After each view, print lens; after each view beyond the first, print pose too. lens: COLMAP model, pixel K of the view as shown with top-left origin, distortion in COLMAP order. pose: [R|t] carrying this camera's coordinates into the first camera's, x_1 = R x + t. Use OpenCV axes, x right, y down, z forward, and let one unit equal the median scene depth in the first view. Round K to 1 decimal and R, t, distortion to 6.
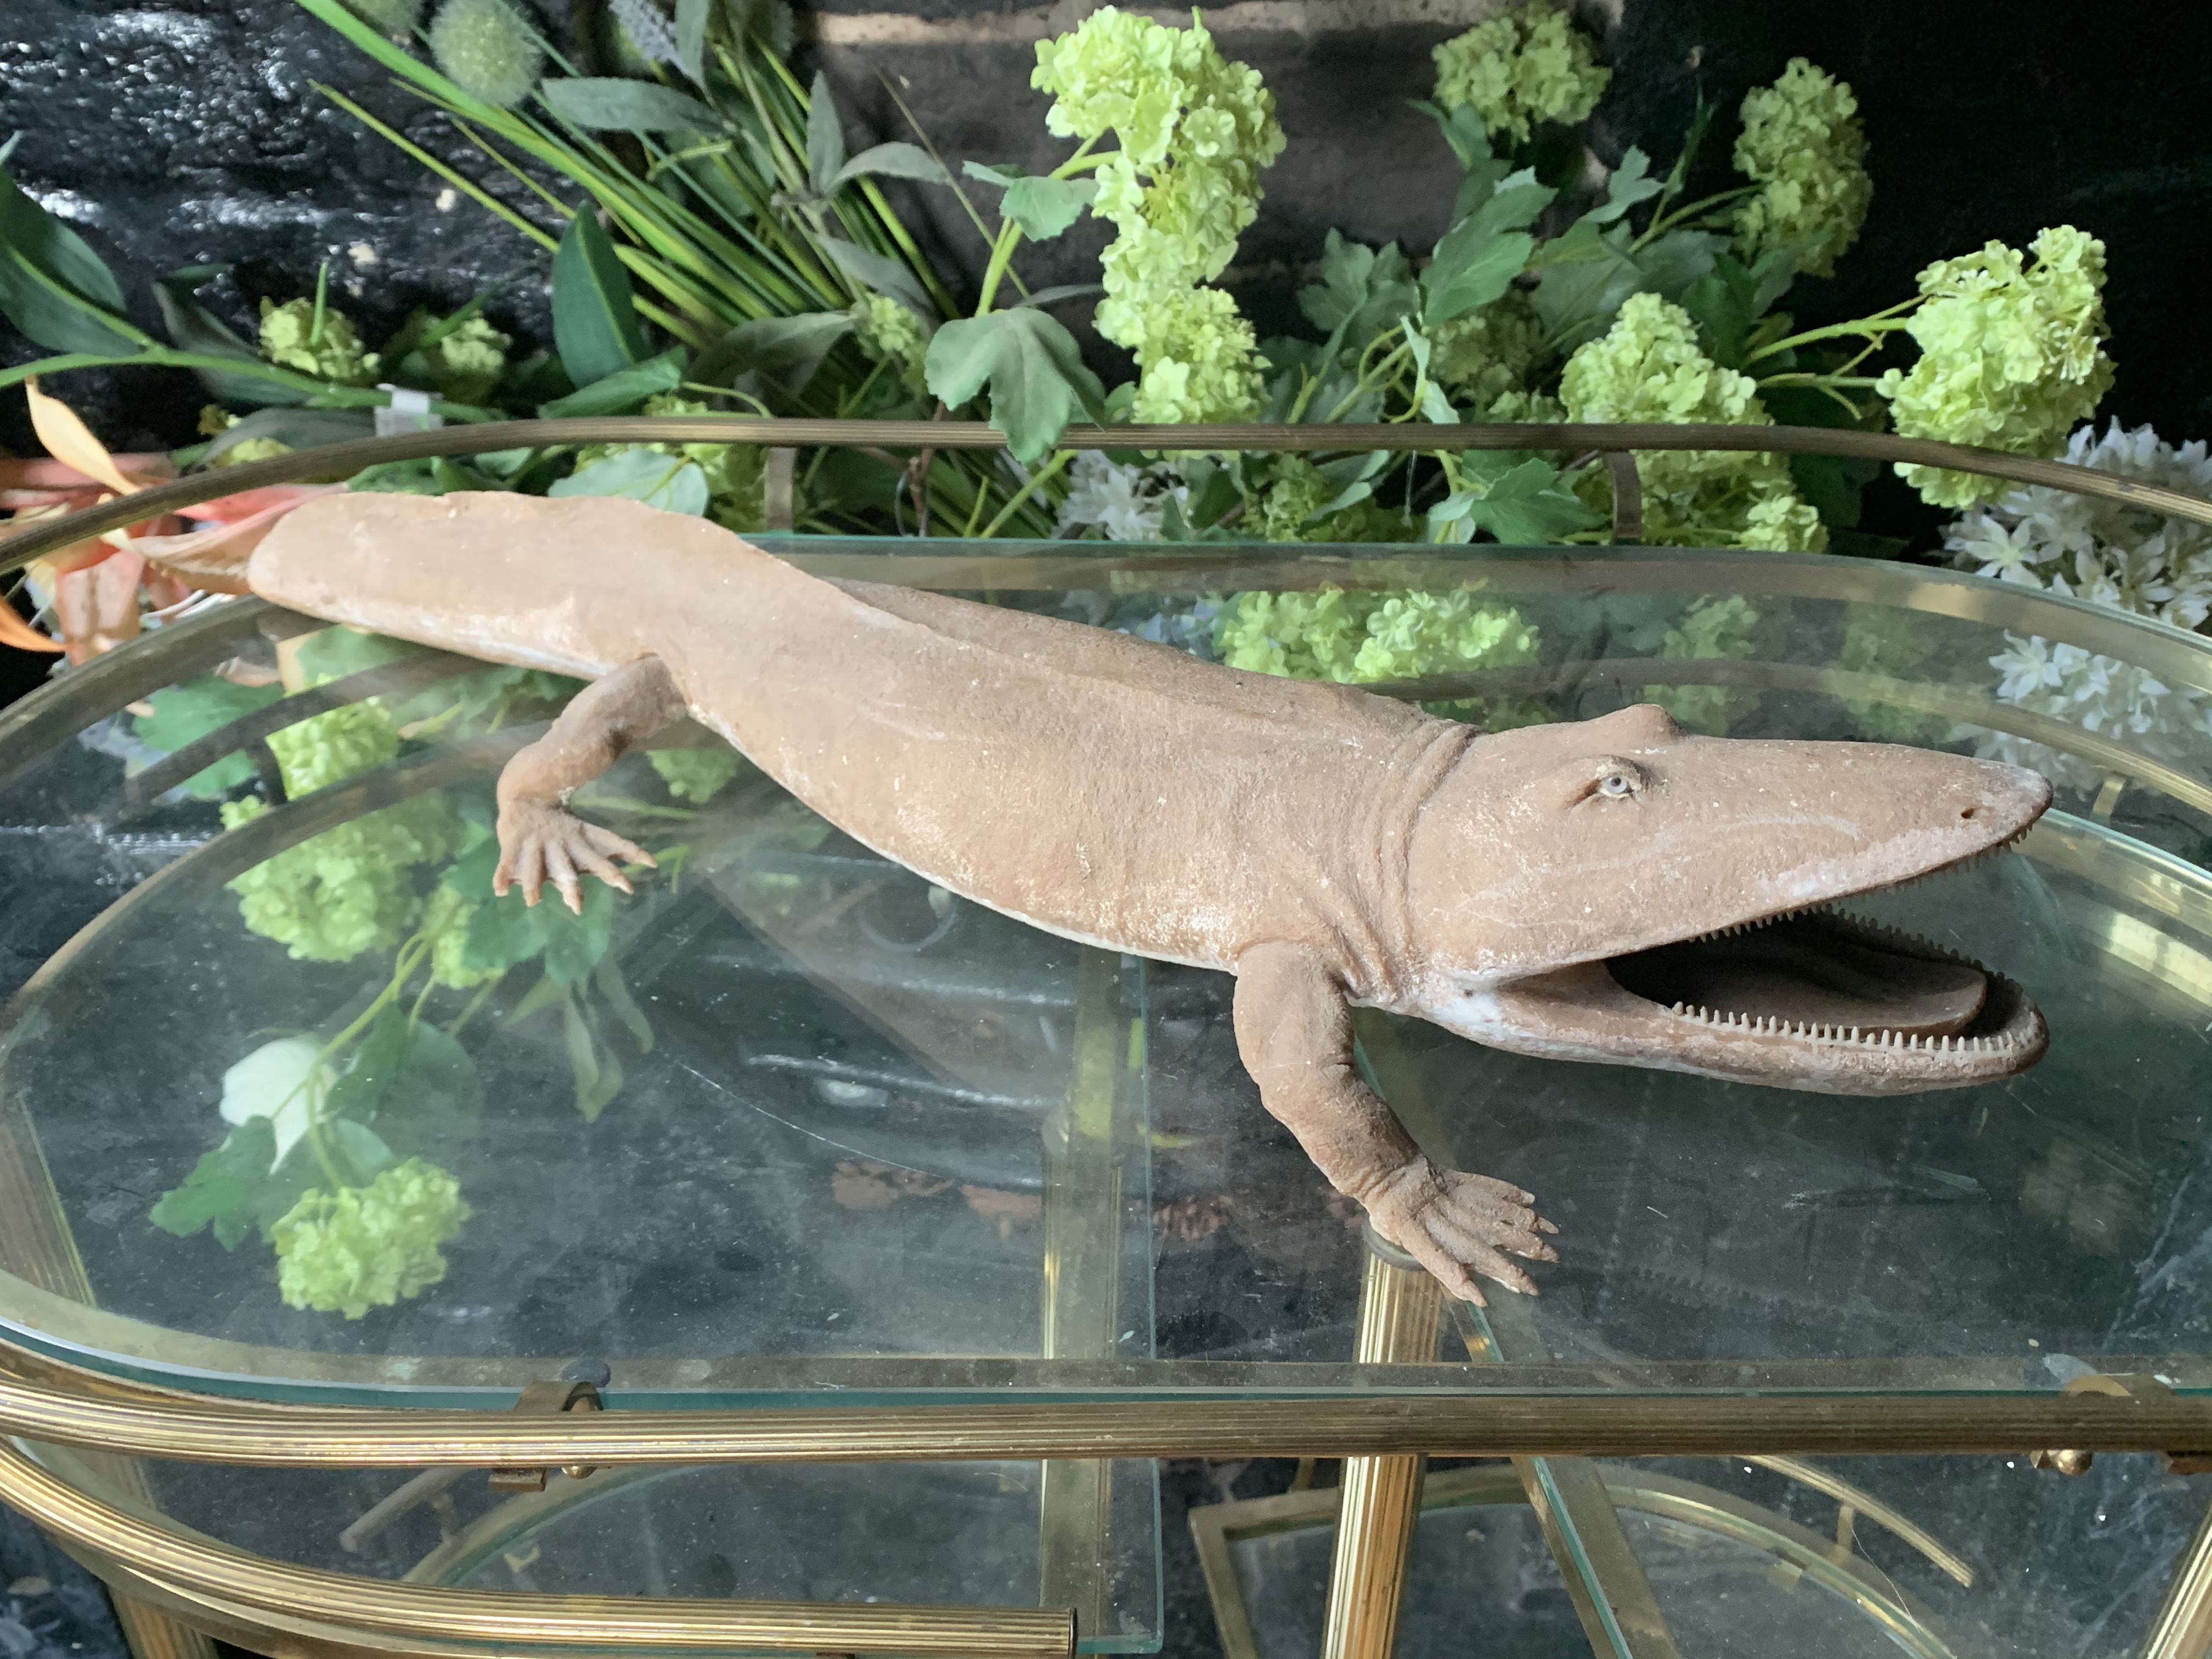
lens RADIAL K [[1828.5, 0, 1106.0], [0, 1828.5, 829.5], [0, 0, 1]] dist [0.024520, 0.001280]
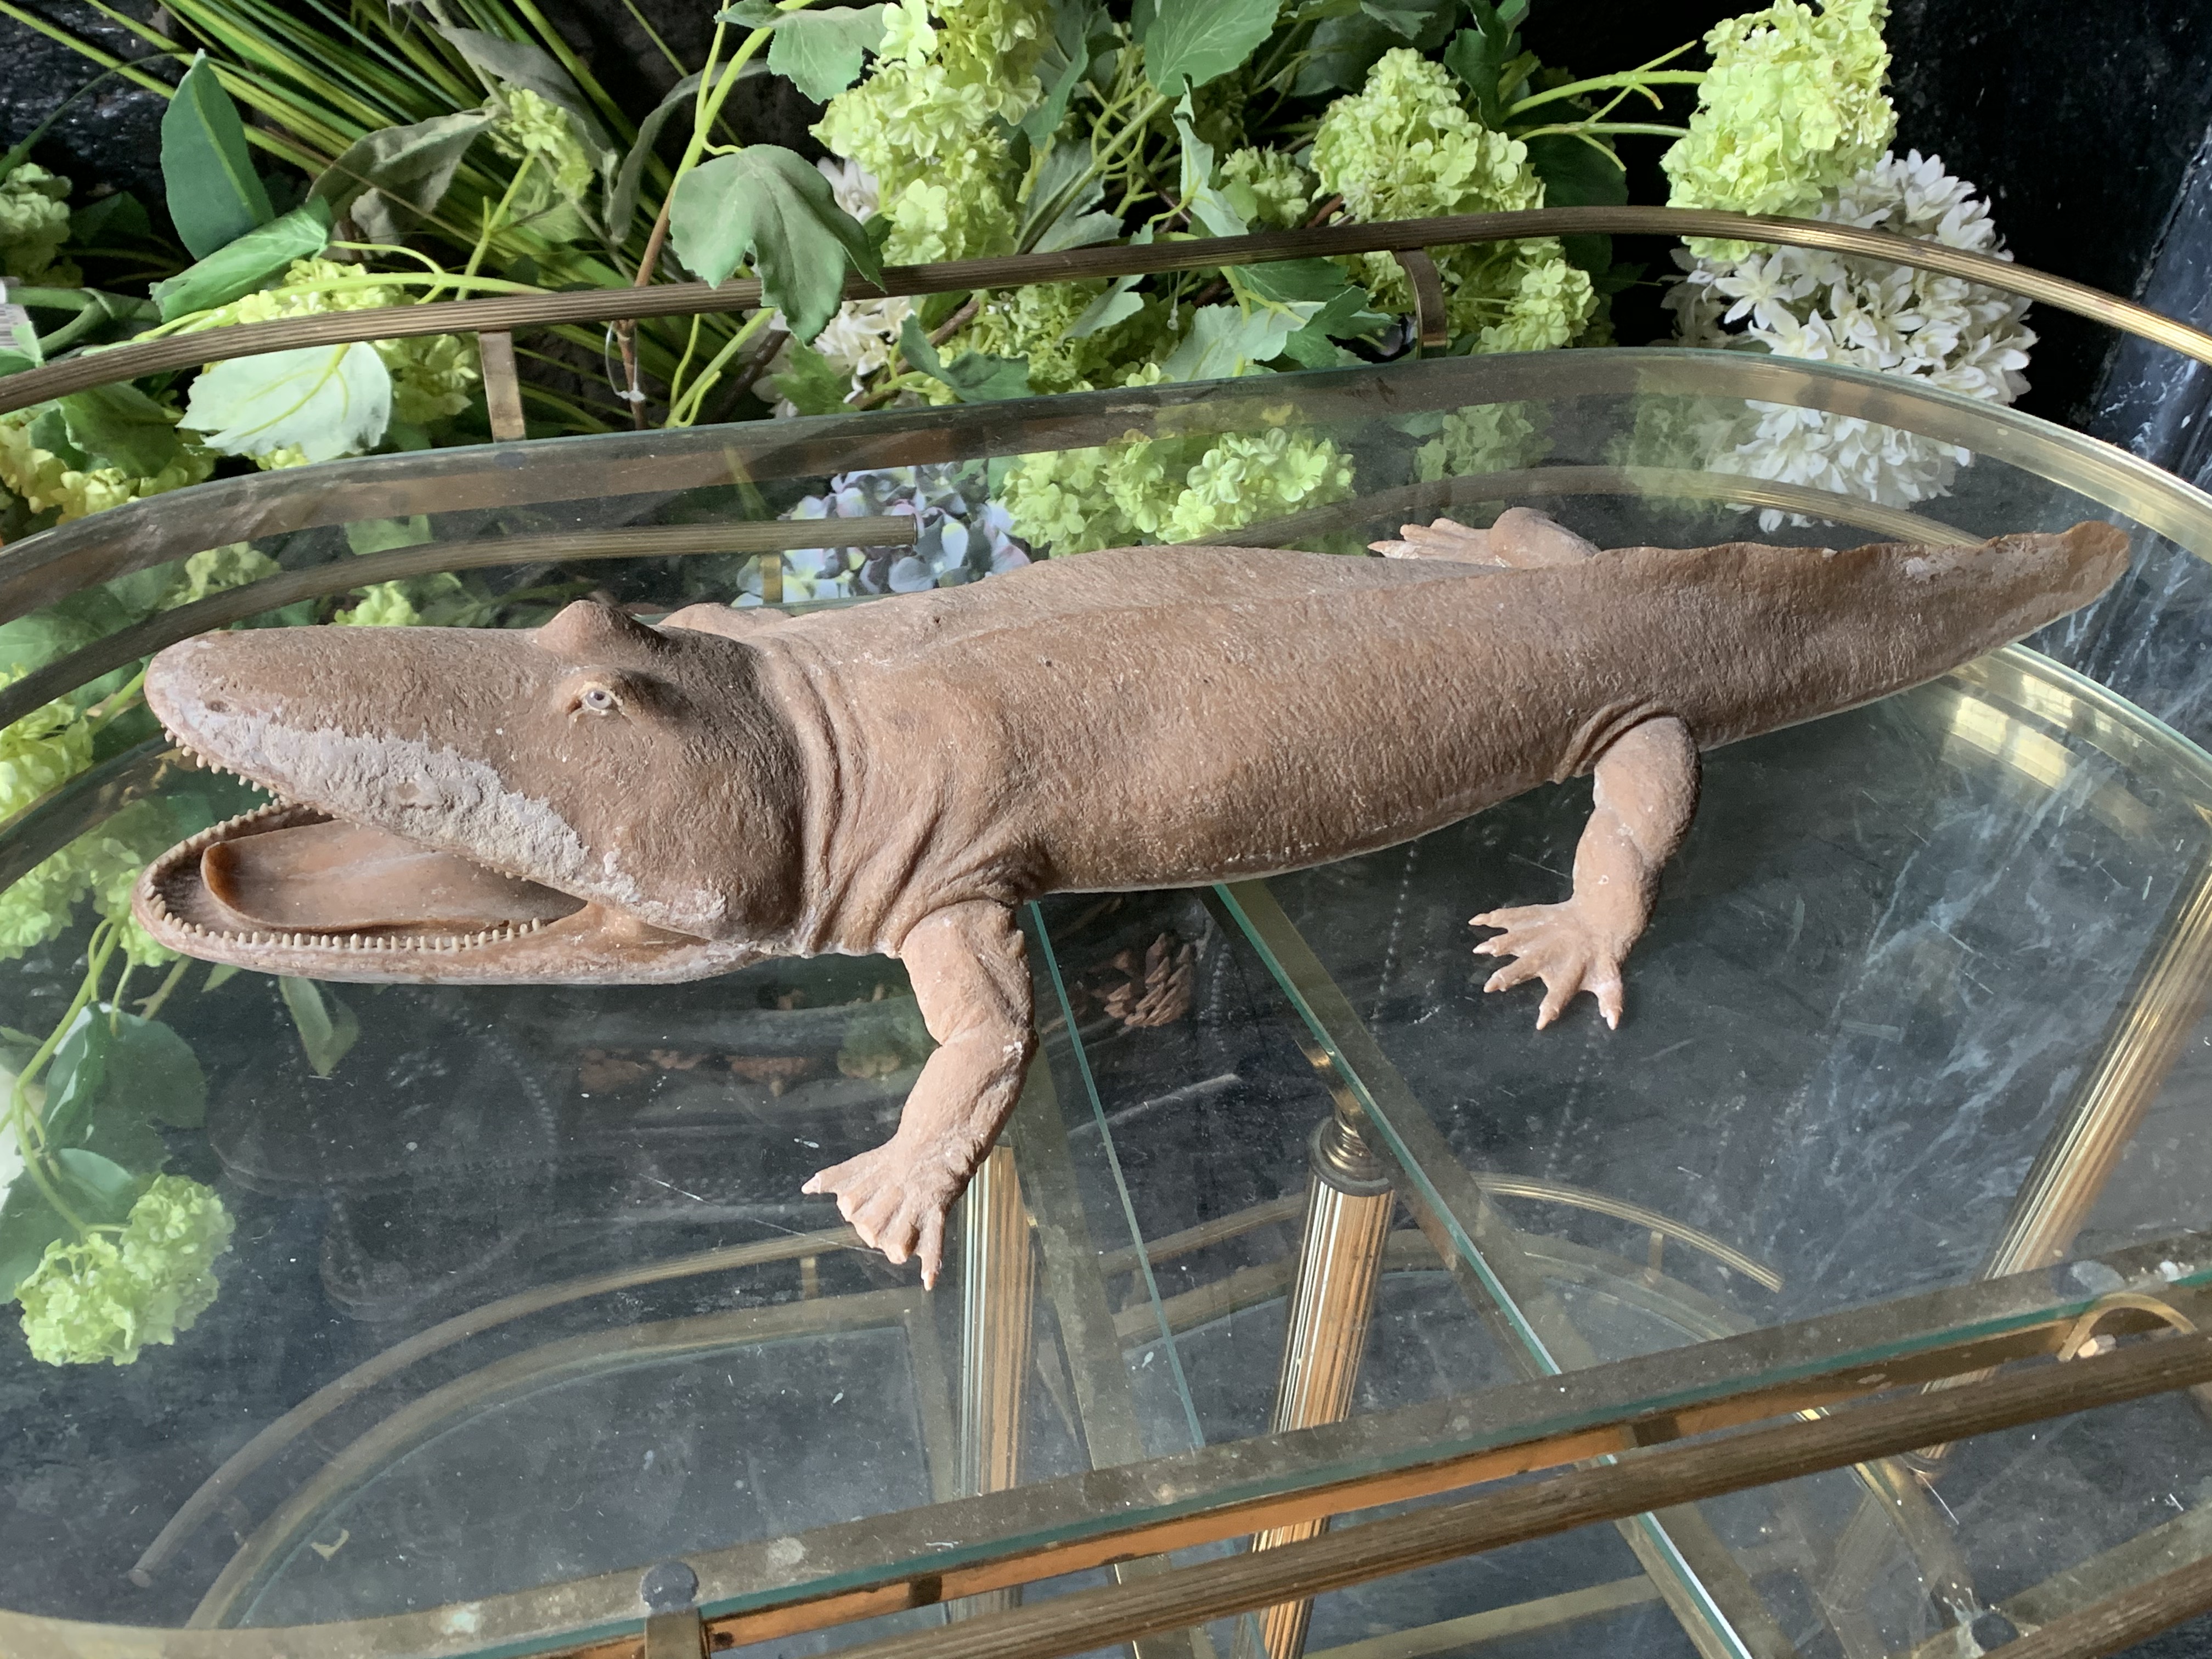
lens RADIAL K [[1935.8, 0, 1106.0], [0, 1935.8, 829.5], [0, 0, 1]] dist [0.100975, -0.134321]
pose [[0.975344, -0.136758, 0.173209, -0.075778], [0.110617, 0.982090, 0.152525, -0.076090], [-0.190966, -0.129605, 0.973003, 0.021508]]
